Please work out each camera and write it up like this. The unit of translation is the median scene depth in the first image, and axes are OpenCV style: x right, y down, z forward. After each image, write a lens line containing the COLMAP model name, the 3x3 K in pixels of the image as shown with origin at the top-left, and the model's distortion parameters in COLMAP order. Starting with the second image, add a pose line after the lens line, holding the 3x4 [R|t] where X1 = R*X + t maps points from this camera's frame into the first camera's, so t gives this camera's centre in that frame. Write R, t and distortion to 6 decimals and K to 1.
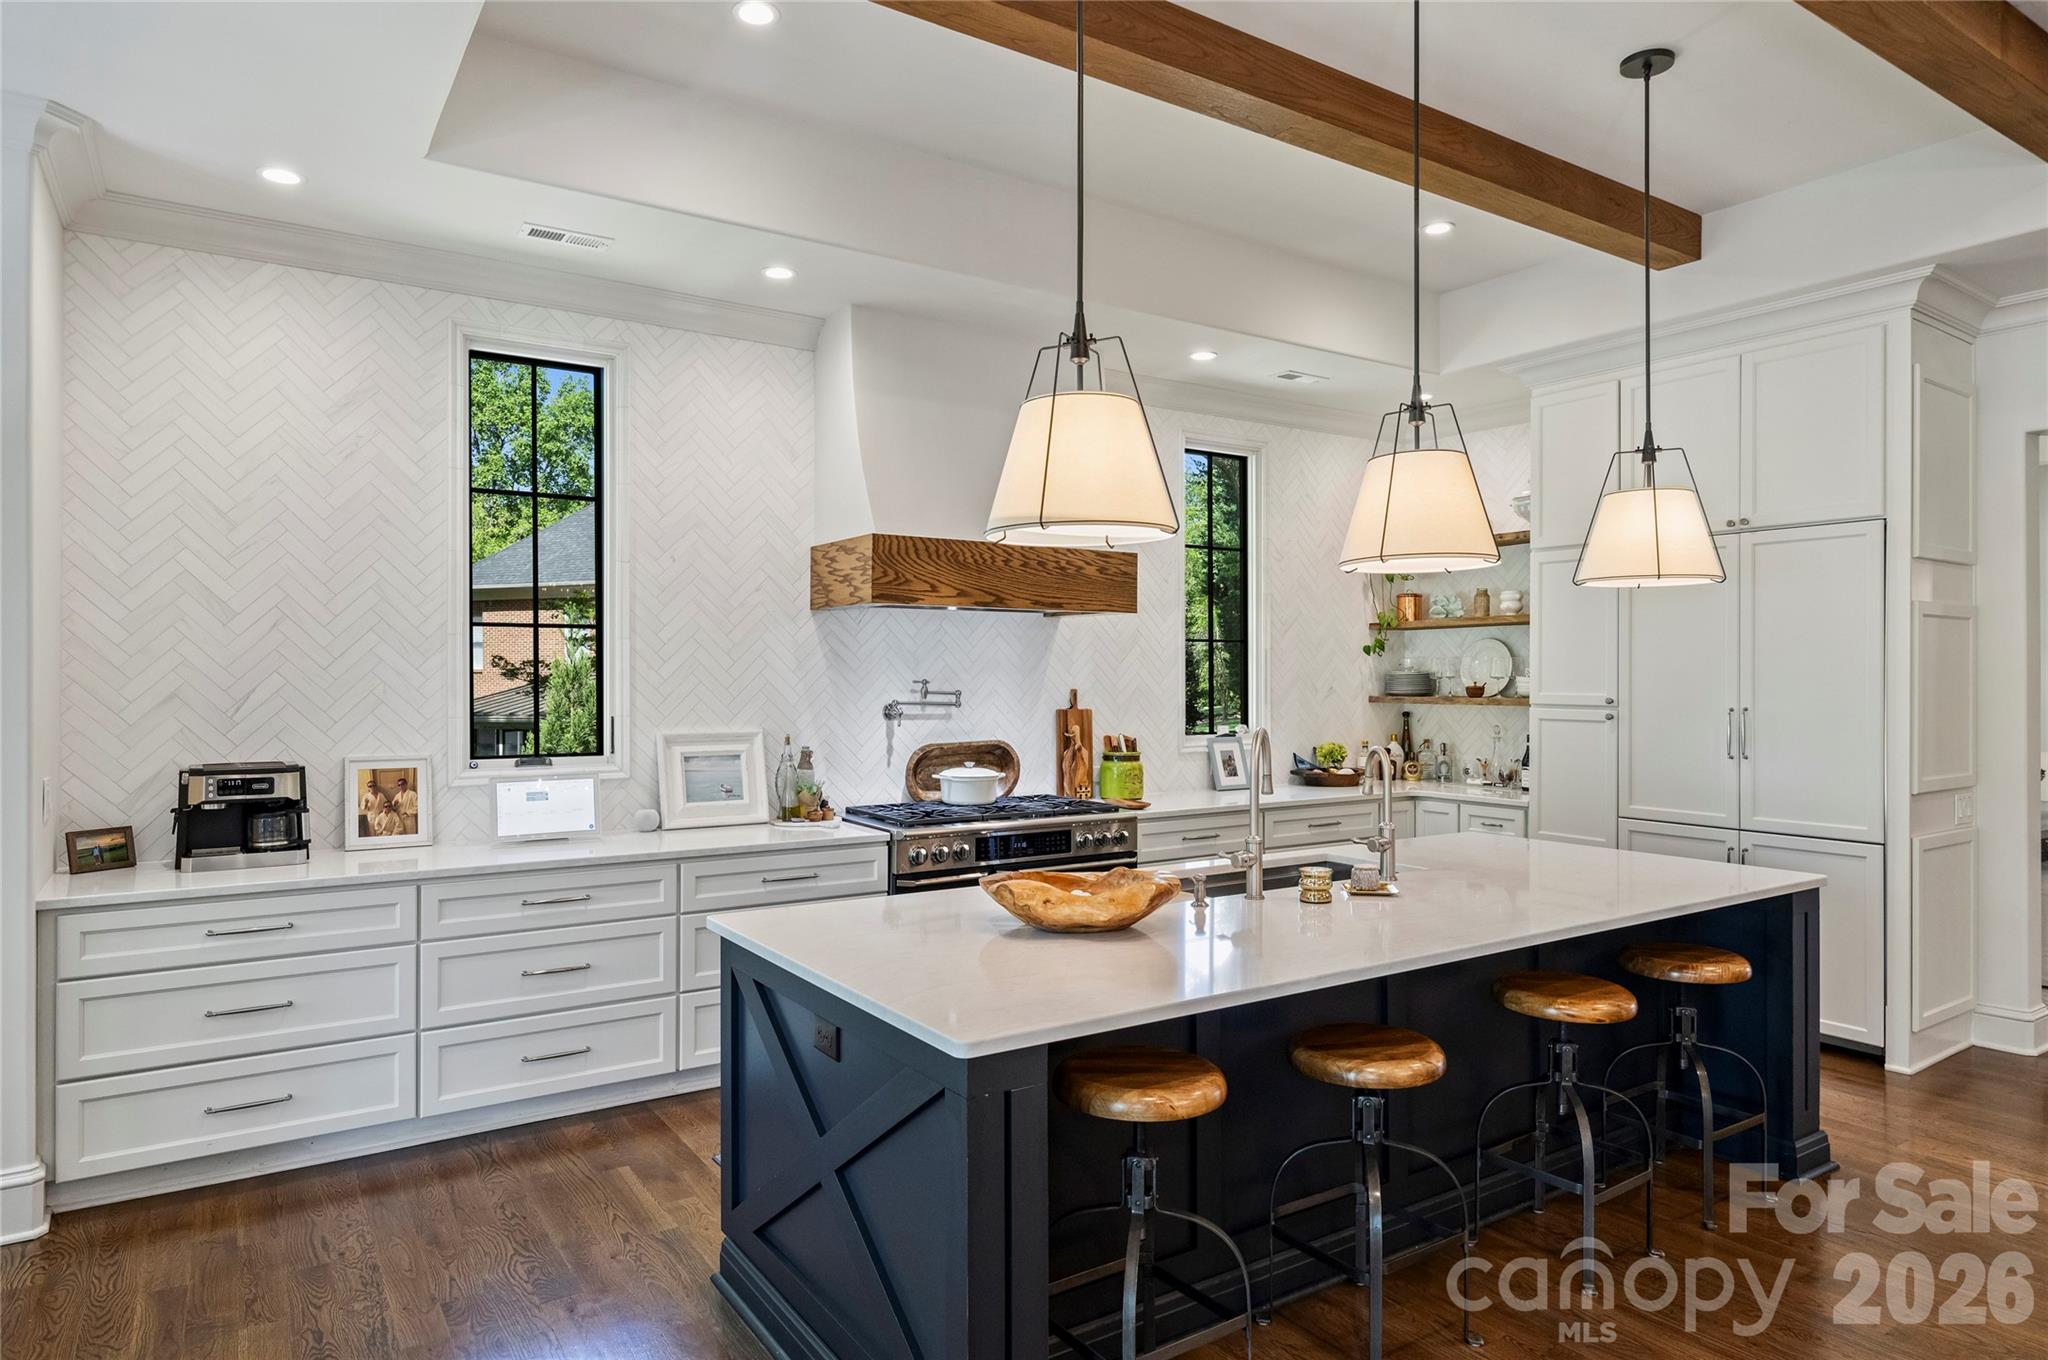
lens RADIAL K [[1219.2, 0, 1033.9], [0, 1219.2, 671.8], [0, 0, 1]] dist [-0.015315, 0.011557]
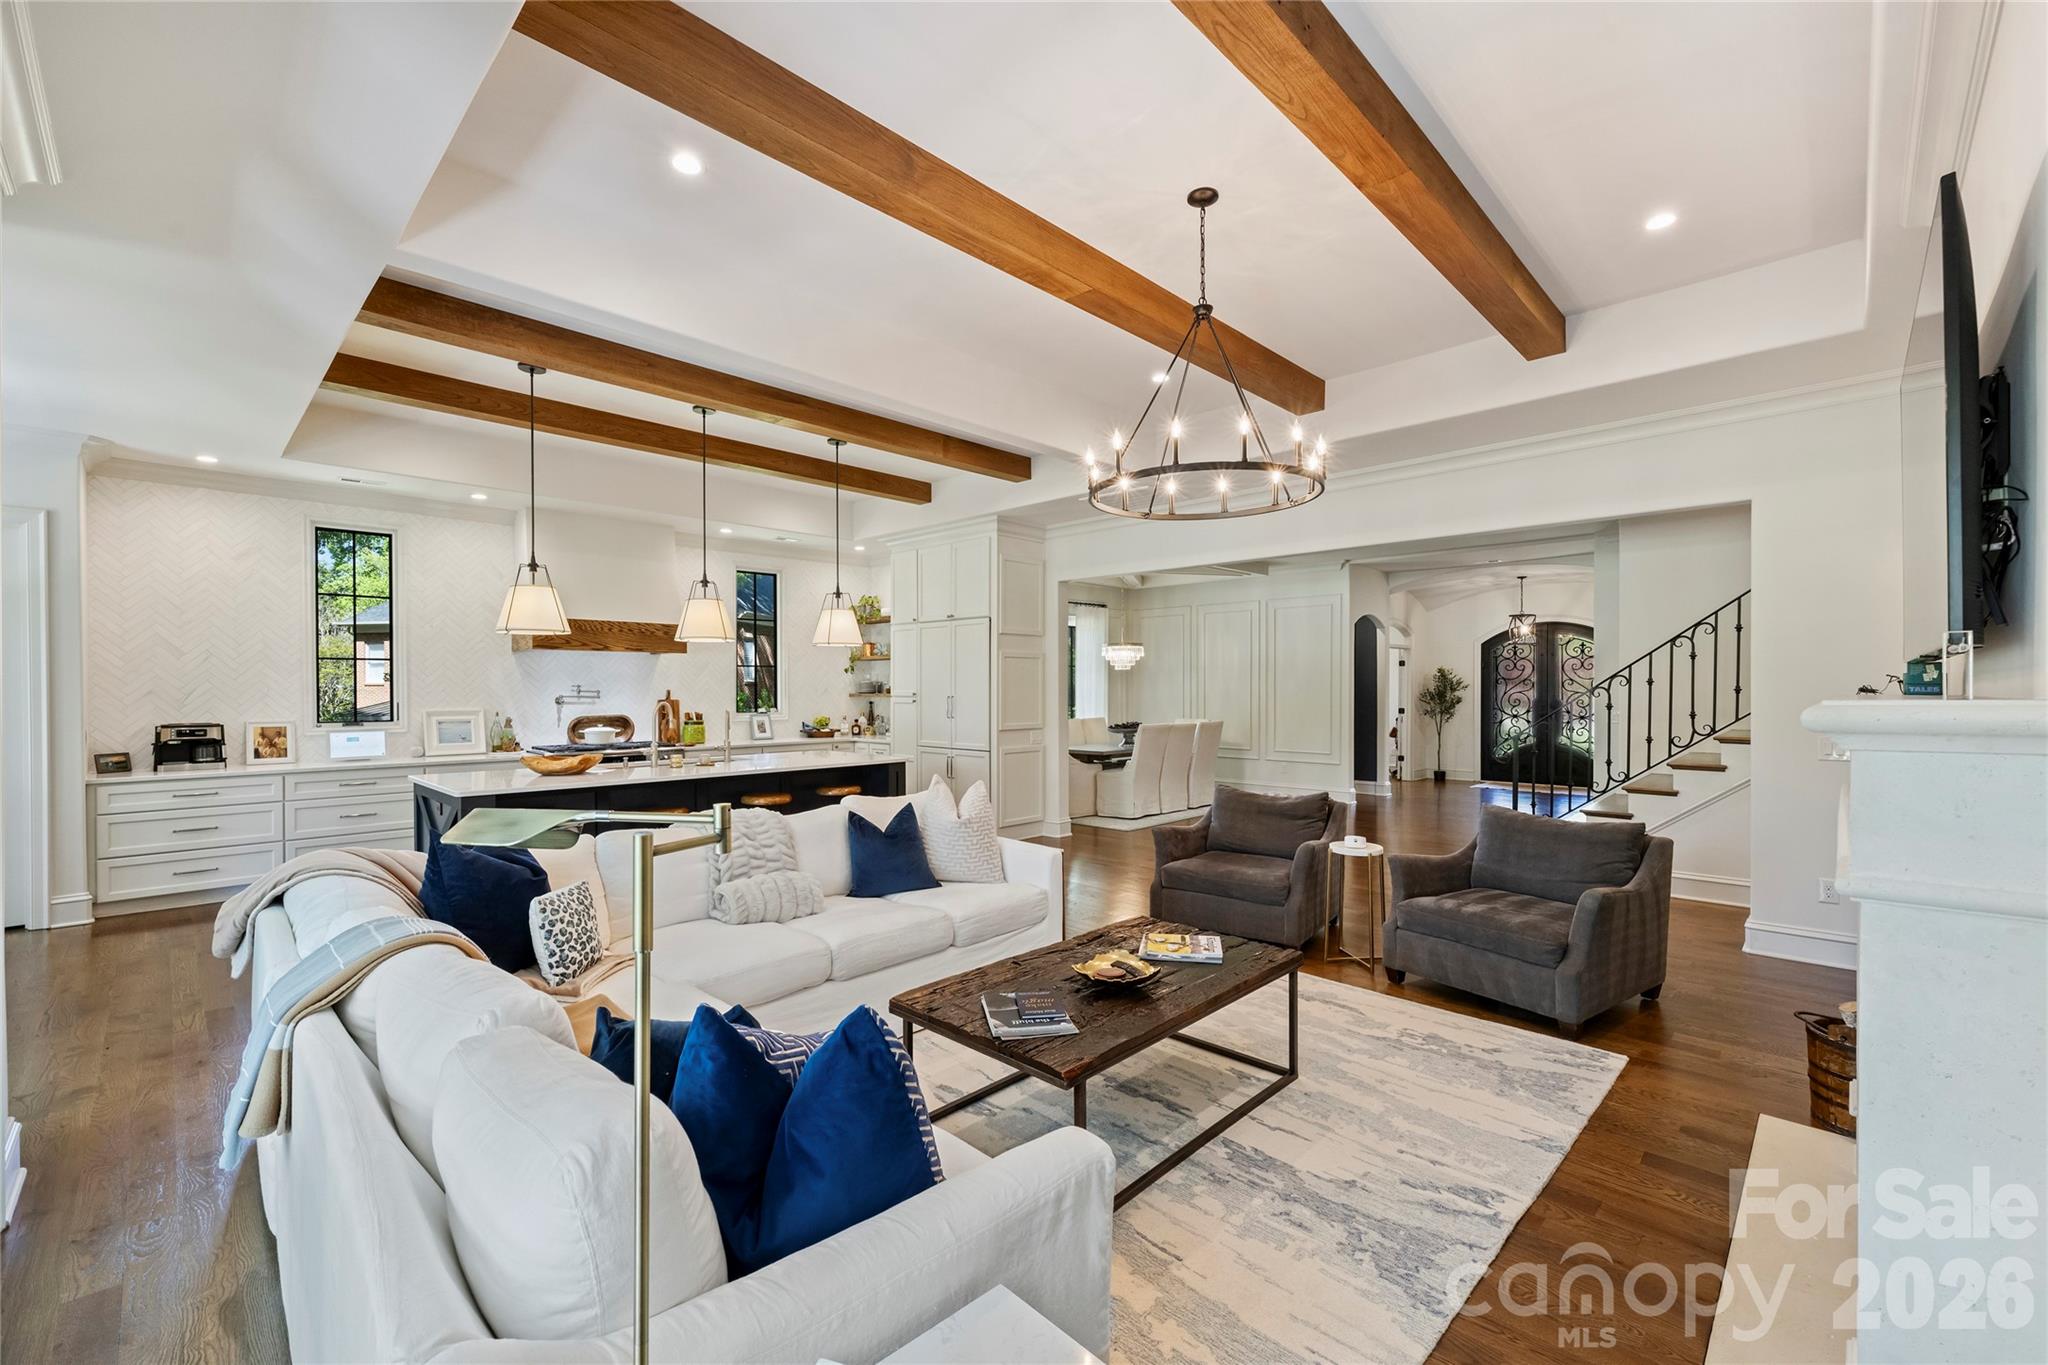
lens RADIAL K [[851.7, 0, 1026.7], [0, 851.7, 693.0], [0, 0, 1]] dist [-0.000484, -0.000009]
pose [[0.978120, -0.004577, 0.207993, 0.425766], [0.002517, 0.999945, 0.010169, 0.008335], [-0.208029, -0.009423, 0.978077, -0.686839]]
